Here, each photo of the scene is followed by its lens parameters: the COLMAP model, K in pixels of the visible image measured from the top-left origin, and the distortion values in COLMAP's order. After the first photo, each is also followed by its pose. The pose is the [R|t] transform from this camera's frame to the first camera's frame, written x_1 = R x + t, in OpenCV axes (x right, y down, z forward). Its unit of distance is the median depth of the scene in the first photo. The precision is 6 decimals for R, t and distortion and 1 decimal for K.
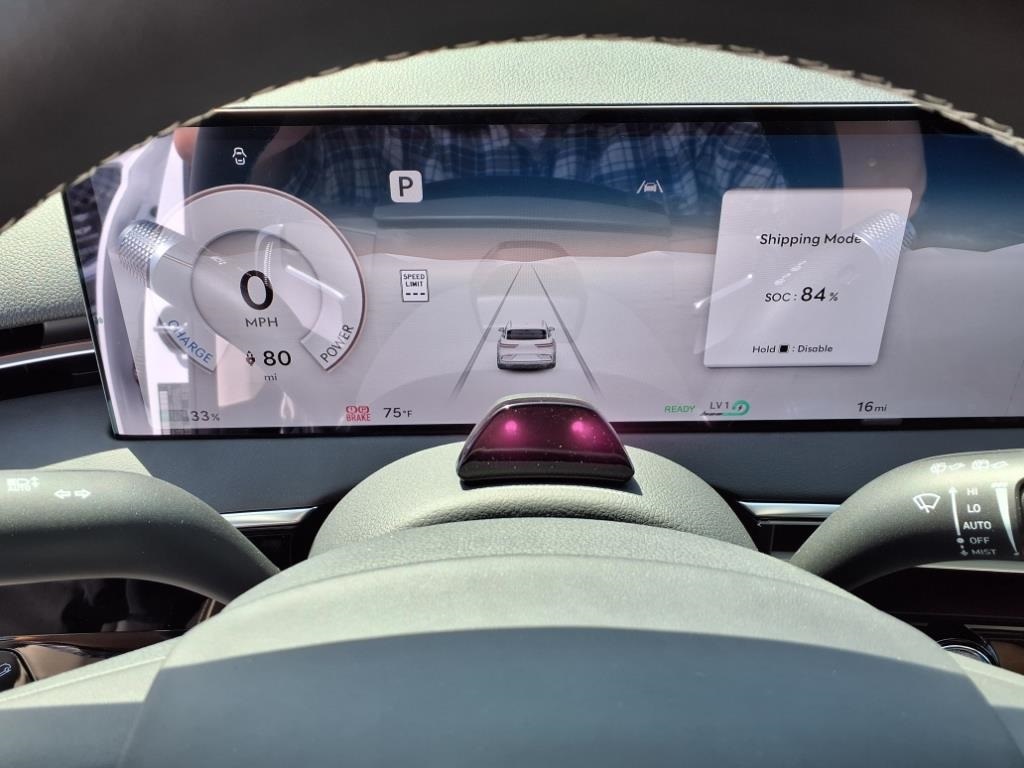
lens RADIAL K [[875.9, 0, 512.0], [0, 875.9, 384.0], [0, 0, 1]] dist [0.031155, -0.008836]
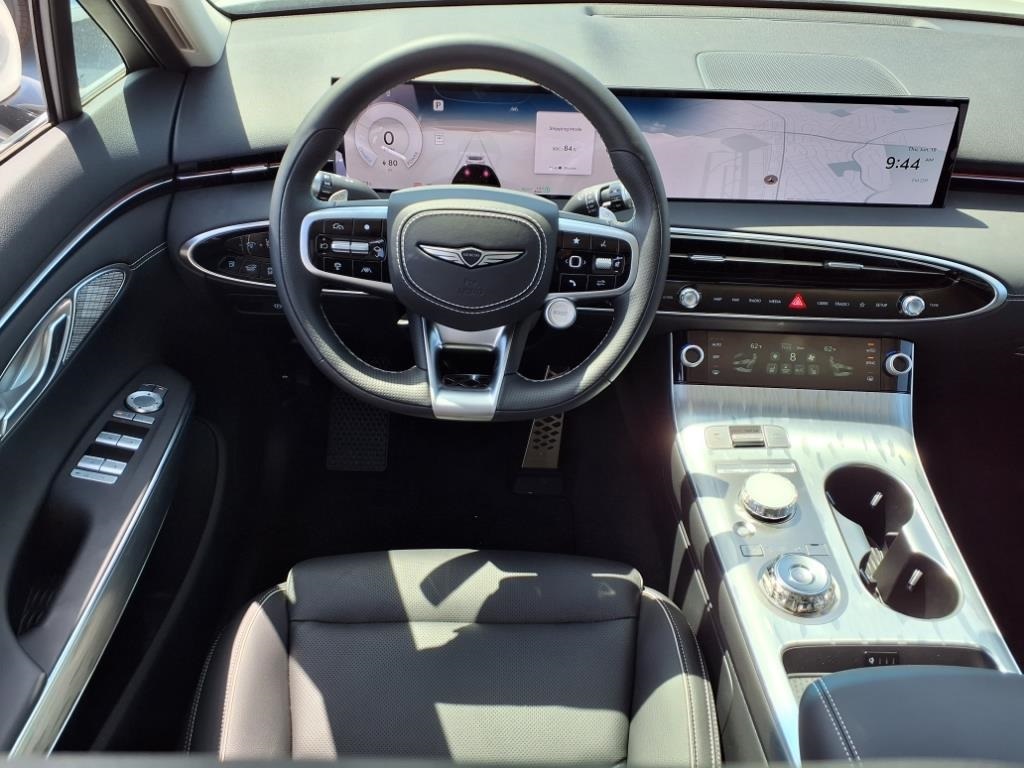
lens RADIAL K [[853.7, 0, 512.0], [0, 853.7, 384.0], [0, 0, 1]] dist [0.127262, -0.141776]
pose [[0.999095, 0.042249, 0.004992, 0.169282], [-0.042266, 0.999101, 0.003283, 0.741562], [-0.004849, -0.003491, 0.999982, -2.083220]]
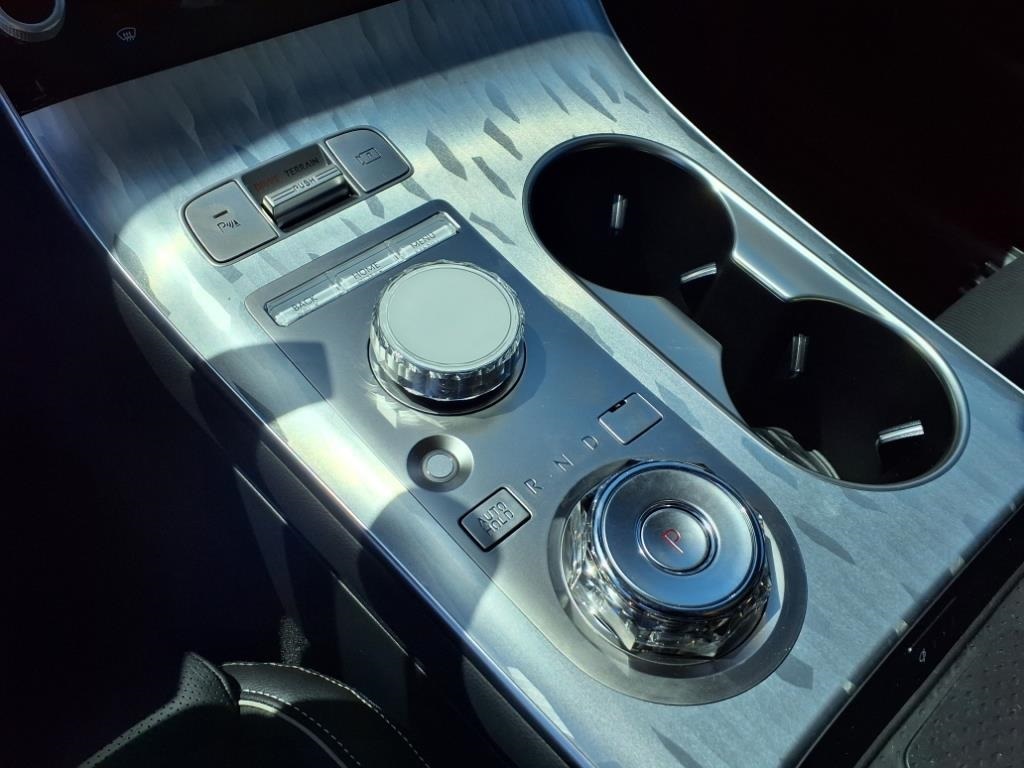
lens RADIAL K [[853.7, 0, 512.0], [0, 853.7, 384.0], [0, 0, 1]] dist [0.127262, -0.141776]
pose [[0.770385, -0.447202, 0.454441, 0.652705], [0.299214, 0.882983, 0.361679, 0.812486], [-0.563008, -0.142657, 0.814046, 0.012283]]
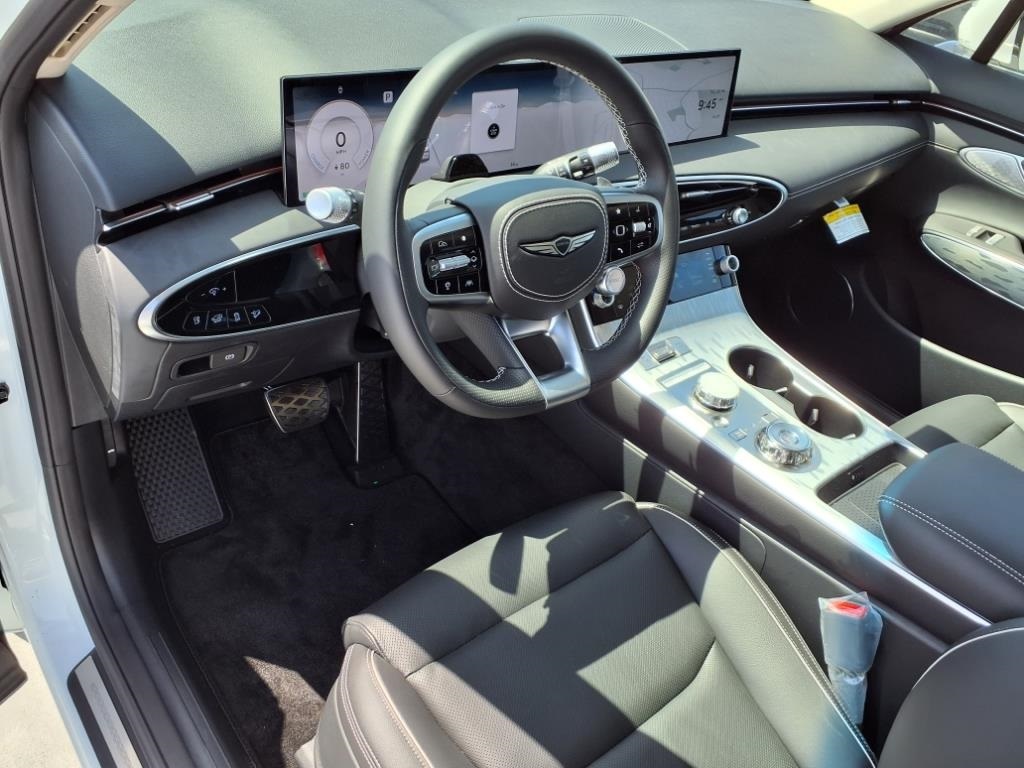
lens RADIAL K [[853.7, 0, 512.0], [0, 853.7, 384.0], [0, 0, 1]] dist [0.127262, -0.141776]
pose [[0.783647, -0.253145, 0.567287, -1.637737], [0.221632, 0.967038, 0.125368, 0.426865], [-0.580325, 0.027485, 0.813921, -1.556578]]
